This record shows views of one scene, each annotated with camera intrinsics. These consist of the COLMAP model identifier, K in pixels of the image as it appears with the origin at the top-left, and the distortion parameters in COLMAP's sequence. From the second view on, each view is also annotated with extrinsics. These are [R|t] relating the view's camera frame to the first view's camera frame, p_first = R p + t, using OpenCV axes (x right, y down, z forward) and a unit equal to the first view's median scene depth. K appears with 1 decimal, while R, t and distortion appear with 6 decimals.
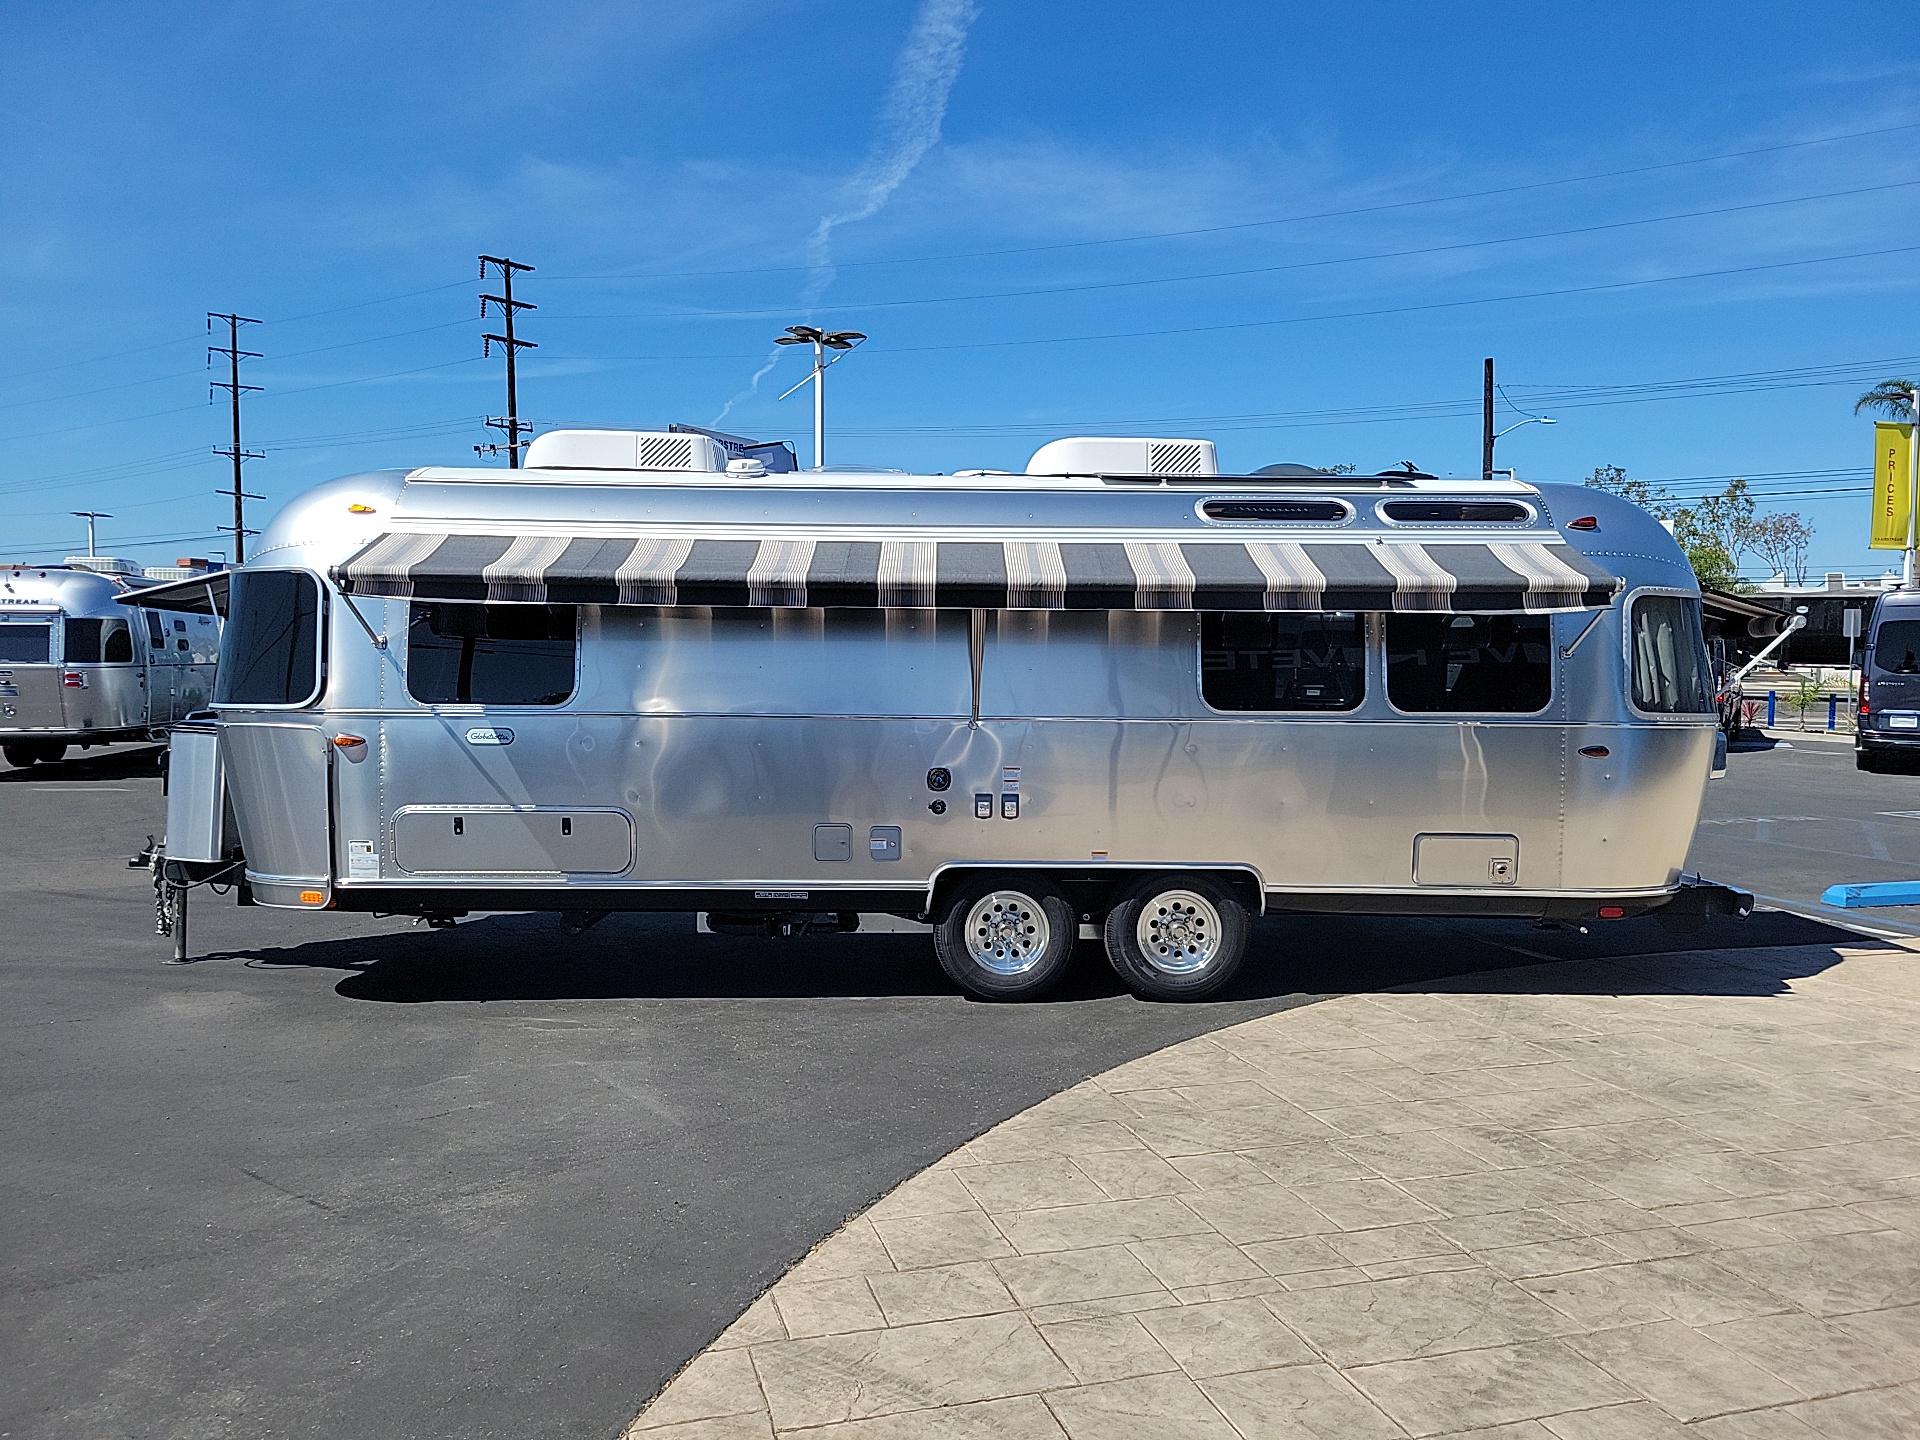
lens RADIAL K [[1459.8, 0, 960.0], [0, 1459.8, 720.0], [0, 0, 1]] dist [0.028102, -0.001769]
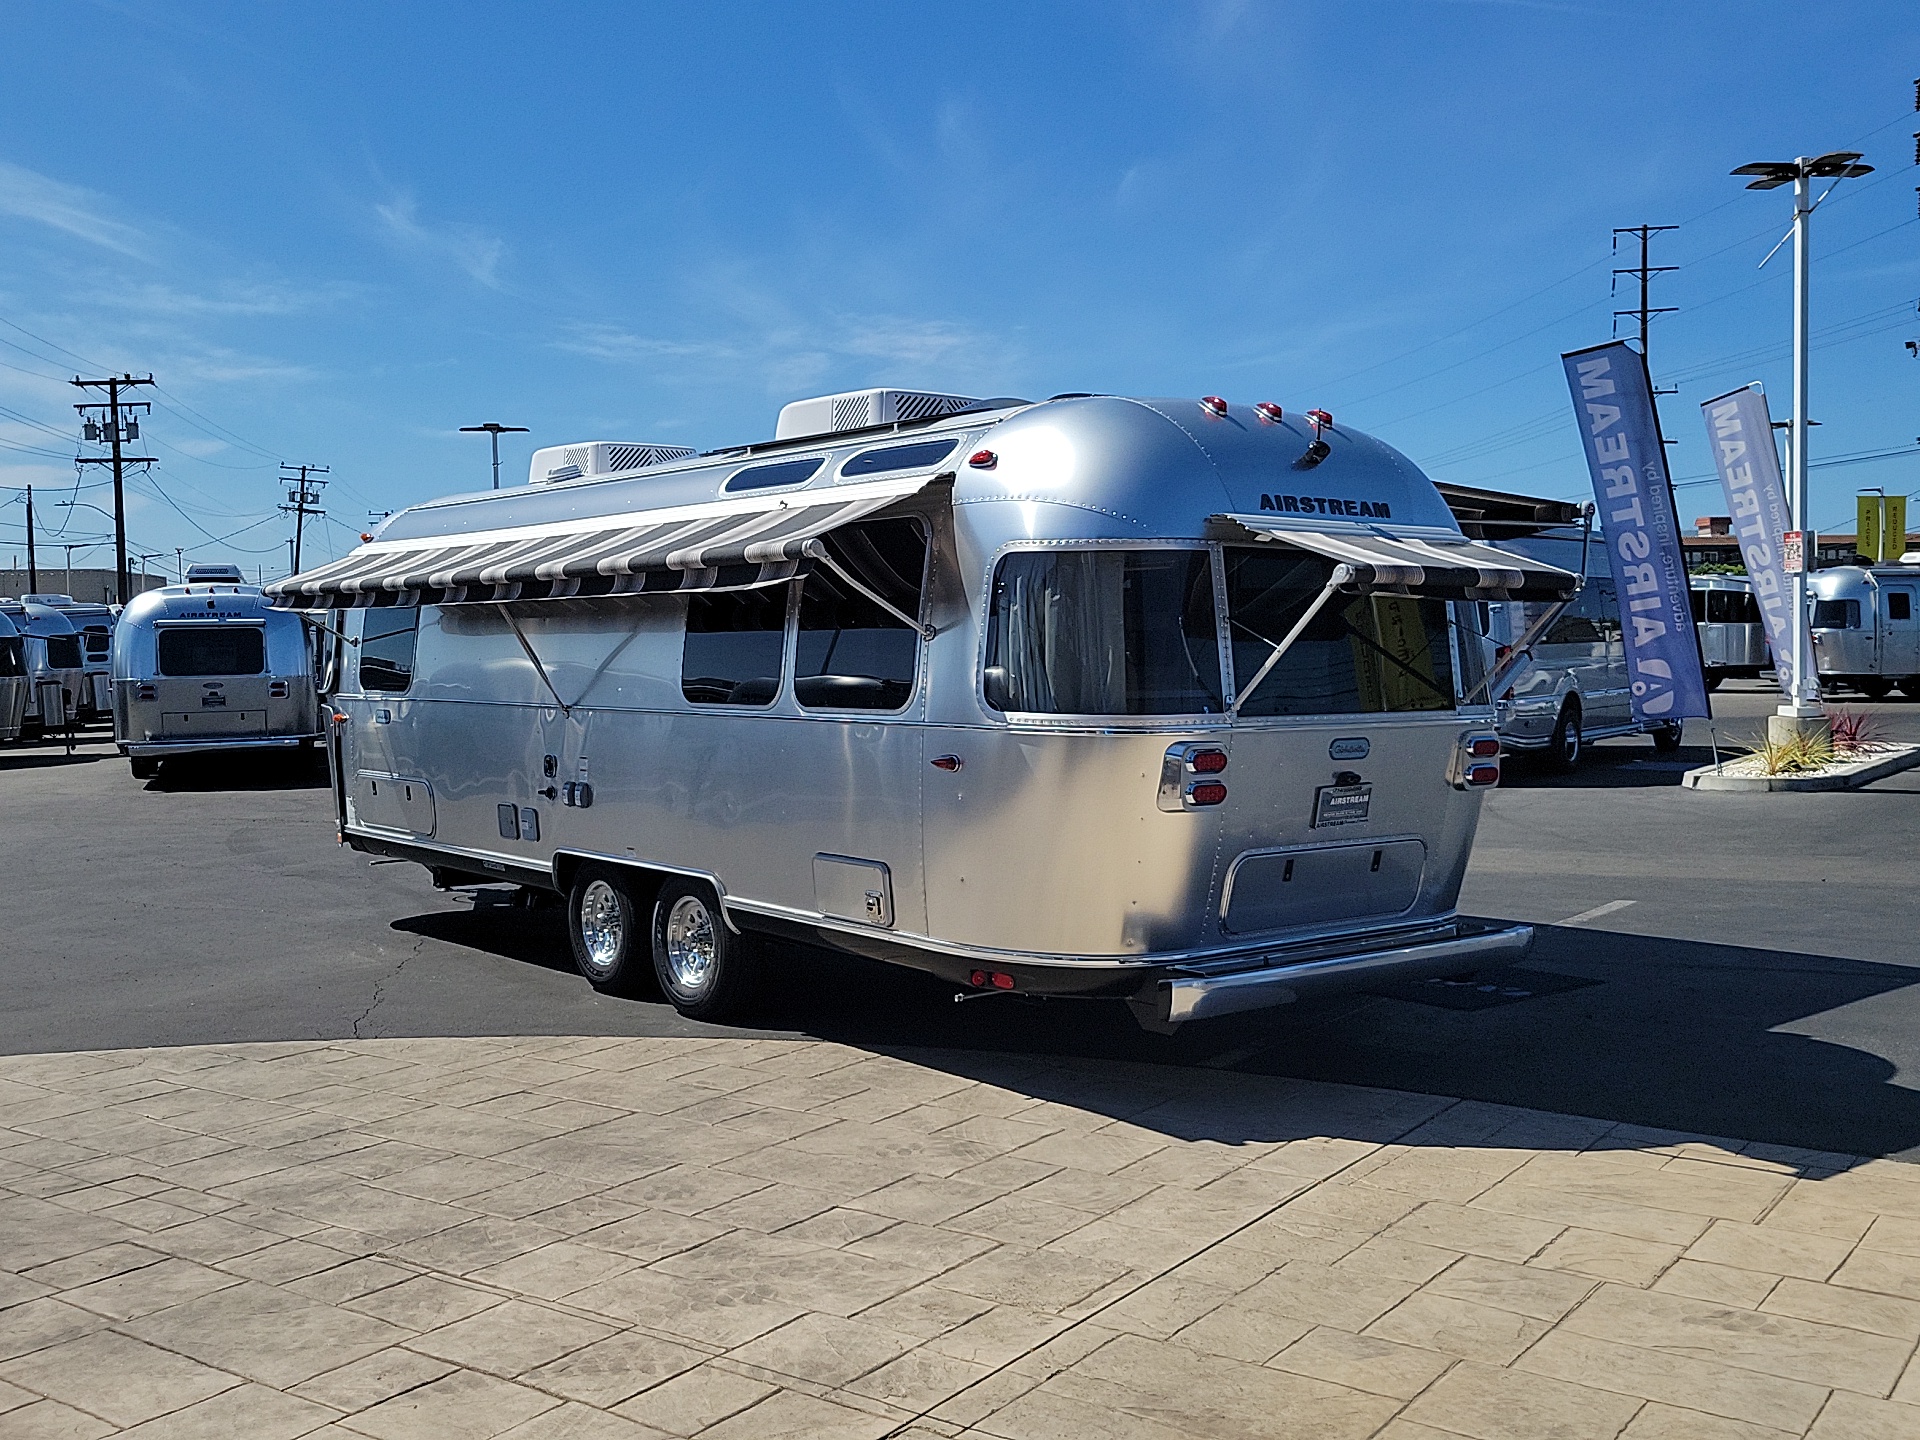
lens RADIAL K [[1894.6, 0, 960.0], [0, 1894.6, 720.0], [0, 0, 1]] dist [0.051301, -0.019667]
pose [[0.592171, 0.017326, -0.805626, 1.226790], [-0.015453, 0.999829, 0.010145, -0.010581], [0.805664, 0.006442, 0.592338, 0.421513]]
